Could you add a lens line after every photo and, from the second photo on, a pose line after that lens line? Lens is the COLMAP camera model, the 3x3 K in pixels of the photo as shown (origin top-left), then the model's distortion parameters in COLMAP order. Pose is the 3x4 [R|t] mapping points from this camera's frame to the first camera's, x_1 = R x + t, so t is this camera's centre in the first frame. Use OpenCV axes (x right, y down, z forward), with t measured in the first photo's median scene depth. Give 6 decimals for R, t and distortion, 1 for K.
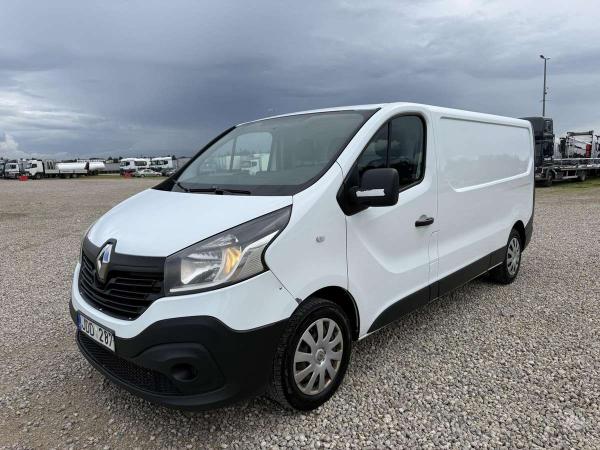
lens RADIAL K [[427.9, 0, 300.0], [0, 427.9, 225.0], [0, 0, 1]] dist [0.002843, 0.000435]
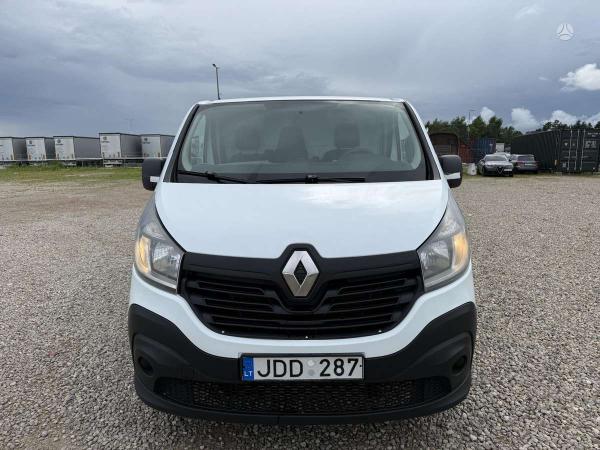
lens RADIAL K [[429.6, 0, 300.0], [0, 429.6, 225.0], [0, 0, 1]] dist [0.005053, -0.000626]
pose [[0.740029, -0.098328, 0.665349, -0.859450], [0.094399, 0.994648, 0.041999, -0.029807], [-0.665918, 0.031728, 0.745350, 0.389943]]
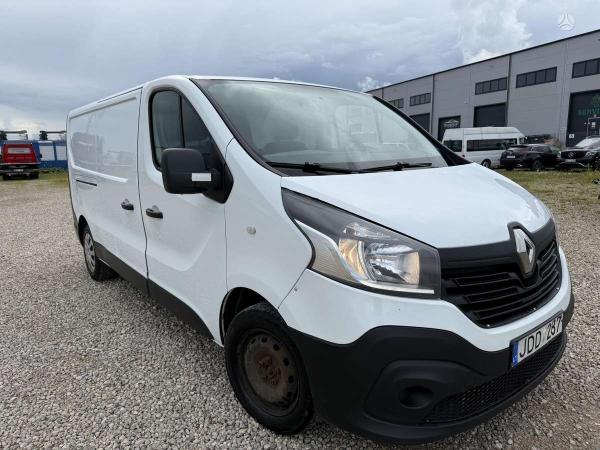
lens RADIAL K [[423.4, 0, 300.0], [0, 423.4, 225.0], [0, 0, 1]] dist [0.004902, 0.001026]
pose [[0.152886, -0.158878, 0.975389, -1.146568], [0.162665, 0.977576, 0.133738, -0.120219], [-0.974765, 0.138215, 0.175301, 1.130251]]
